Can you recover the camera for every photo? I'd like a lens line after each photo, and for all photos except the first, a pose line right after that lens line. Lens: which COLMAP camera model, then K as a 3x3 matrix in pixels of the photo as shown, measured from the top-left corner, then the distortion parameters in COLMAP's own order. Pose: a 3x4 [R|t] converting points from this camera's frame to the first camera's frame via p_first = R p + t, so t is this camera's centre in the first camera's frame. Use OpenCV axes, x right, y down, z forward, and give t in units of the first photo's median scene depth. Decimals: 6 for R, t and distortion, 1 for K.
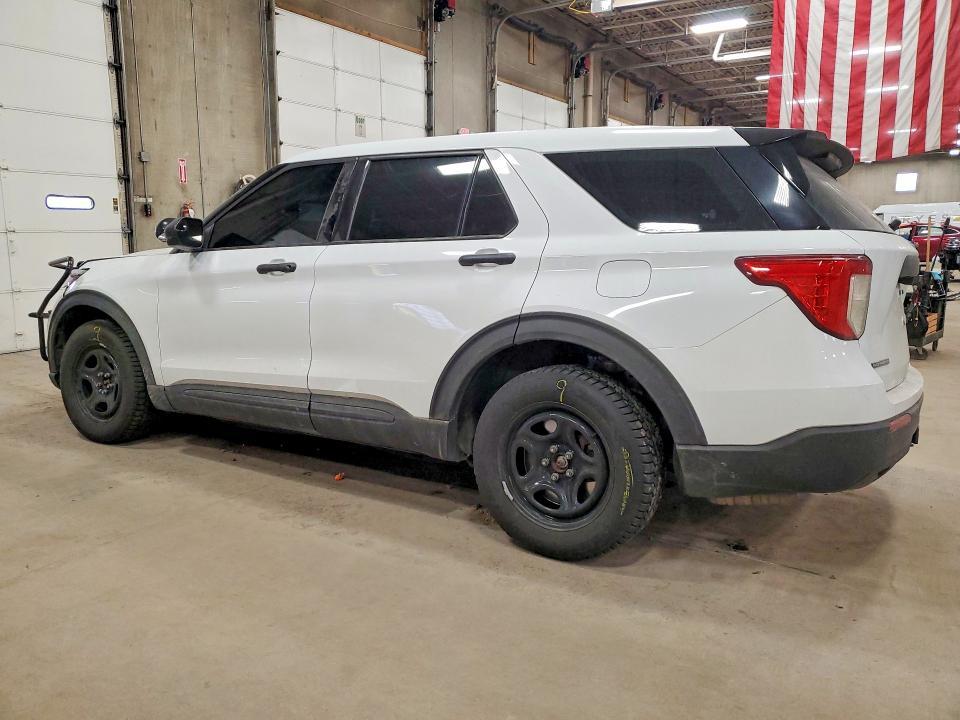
lens RADIAL K [[761.1, 0, 475.4], [0, 761.1, 360.2], [0, 0, 1]] dist [0.033514, -0.007976]
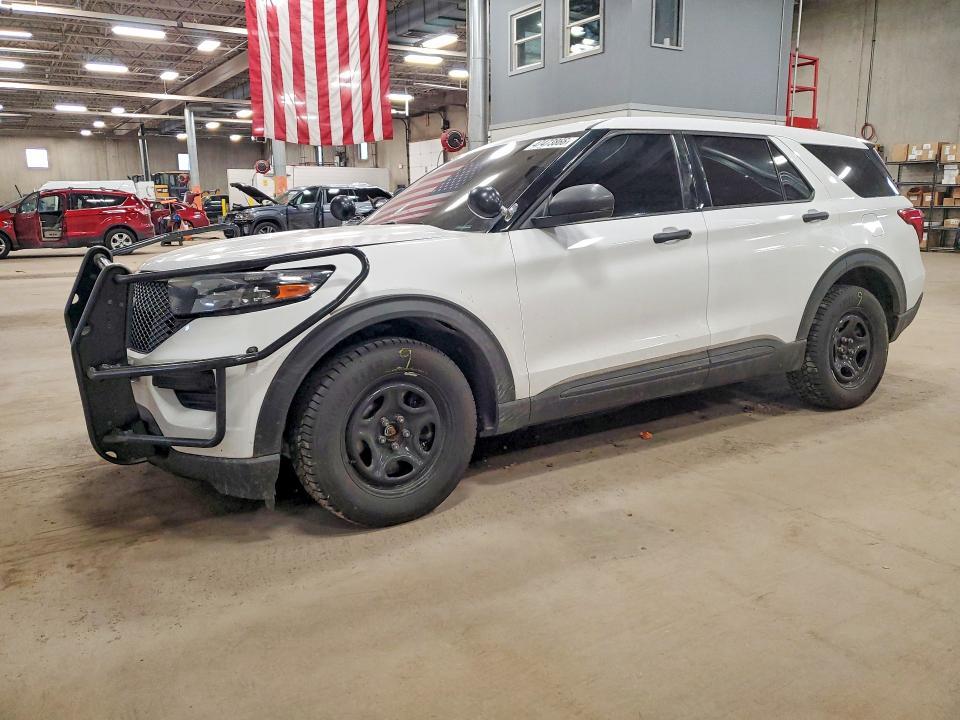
lens RADIAL K [[761.1, 0, 474.5], [0, 761.1, 357.2], [0, 0, 1]] dist [0.033514, -0.007976]
pose [[0.425952, -0.186443, 0.885327, -1.256809], [0.165035, 0.978131, 0.126585, -0.131478], [-0.889567, 0.092191, 0.447406, 0.773536]]
